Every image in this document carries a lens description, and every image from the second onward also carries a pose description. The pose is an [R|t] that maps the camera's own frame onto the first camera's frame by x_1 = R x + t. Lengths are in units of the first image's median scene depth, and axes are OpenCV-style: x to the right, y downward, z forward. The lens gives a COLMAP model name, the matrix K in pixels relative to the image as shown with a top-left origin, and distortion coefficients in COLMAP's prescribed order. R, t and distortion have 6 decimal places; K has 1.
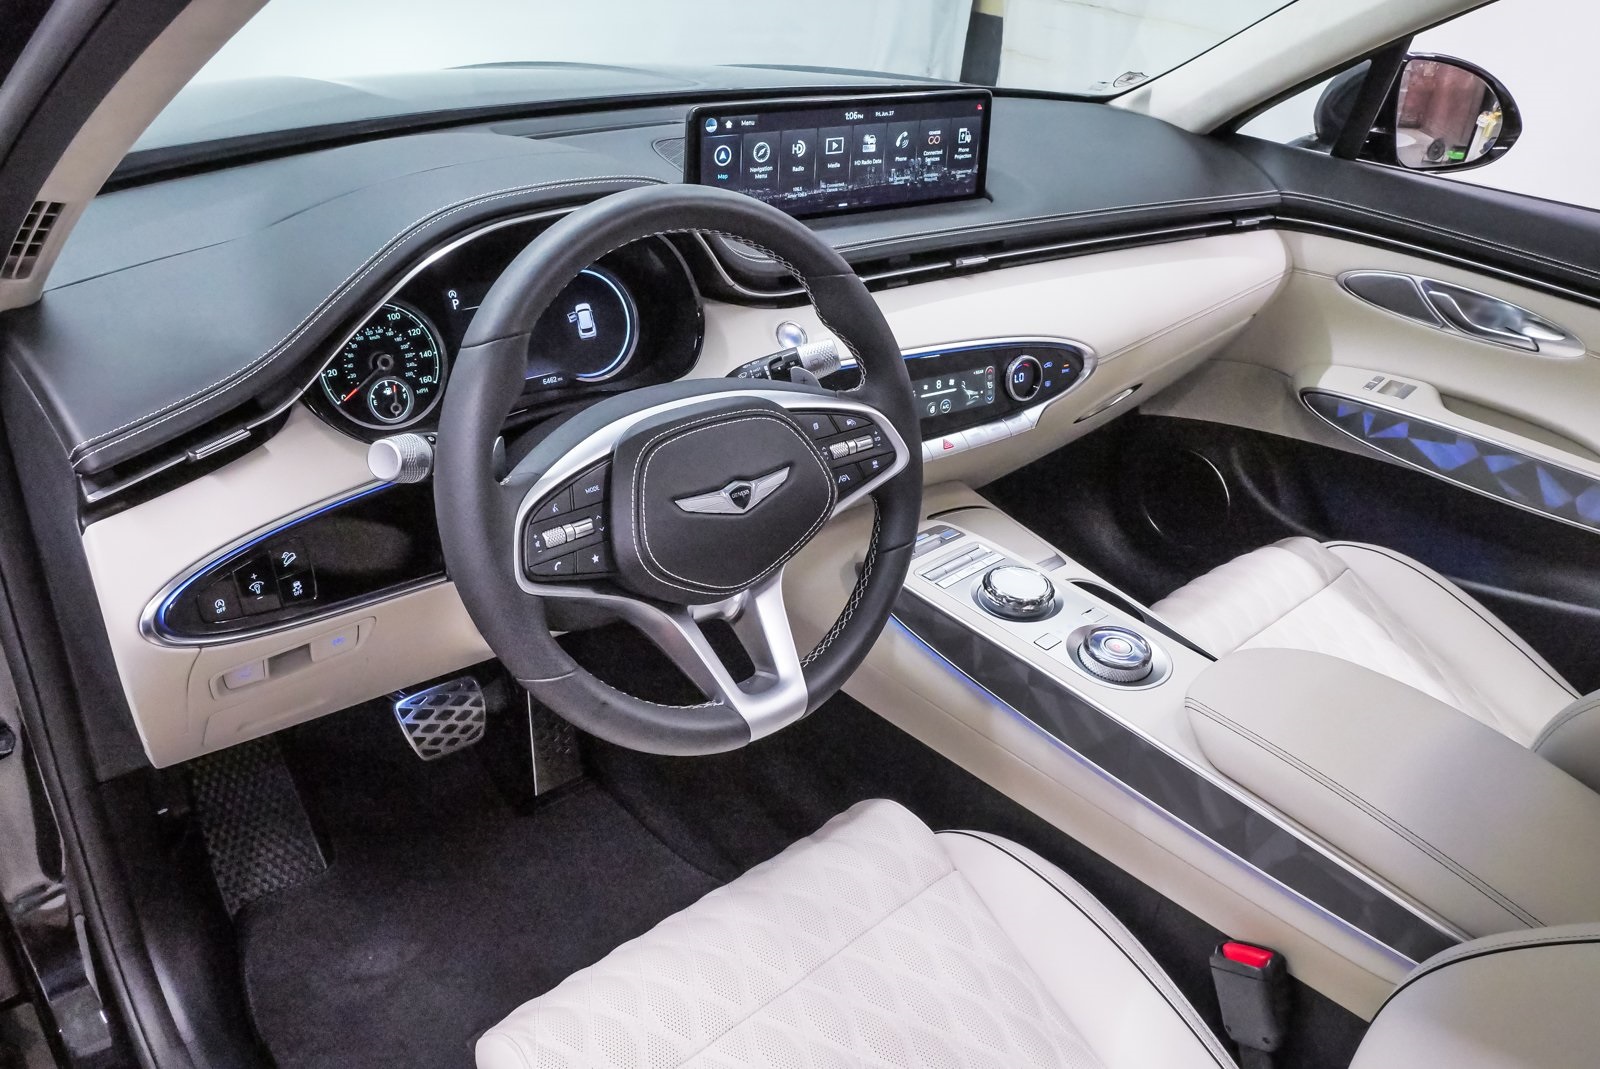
lens RADIAL K [[1150.2, 0, 798.0], [0, 1150.2, 588.9], [0, 0, 1]] dist [-0.047459, 0.001353]
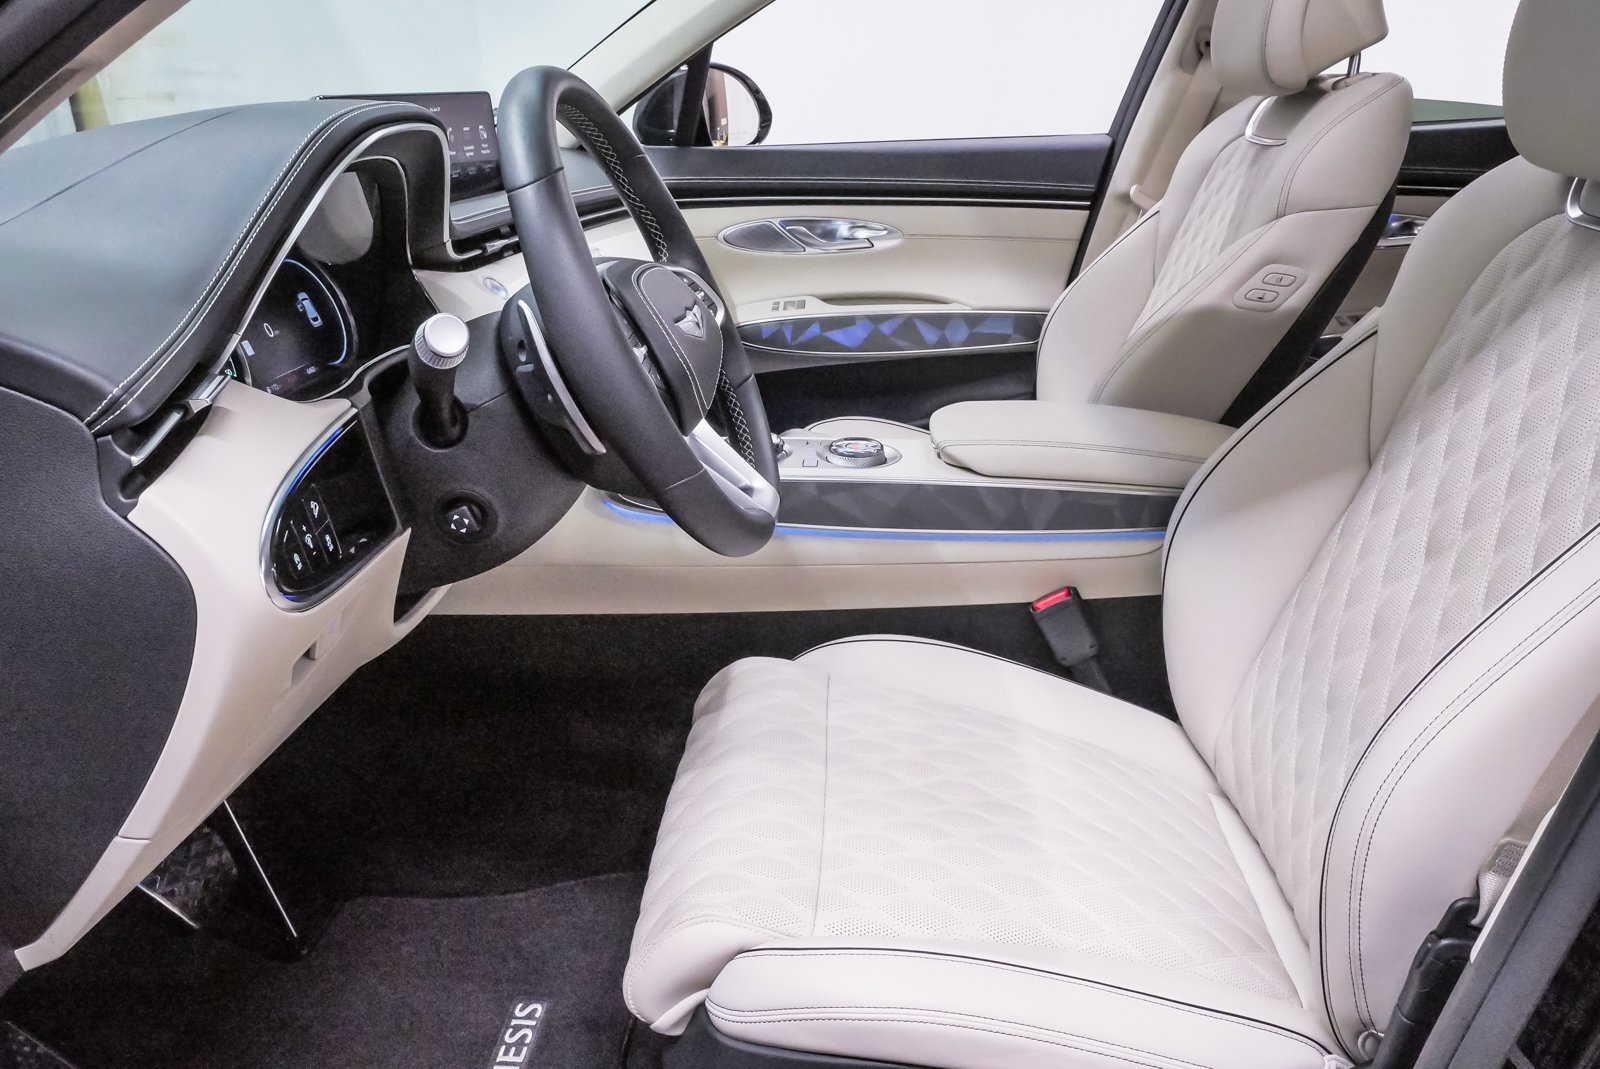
lens RADIAL K [[1161.1, 0, 806.1], [0, 1161.1, 568.1], [0, 0, 1]] dist [-0.039316, 0.006434]
pose [[0.684131, -0.338887, 0.645849, -0.540773], [0.441106, 0.897448, 0.003653, 0.122082], [-0.580853, 0.282388, 0.763457, 0.091571]]
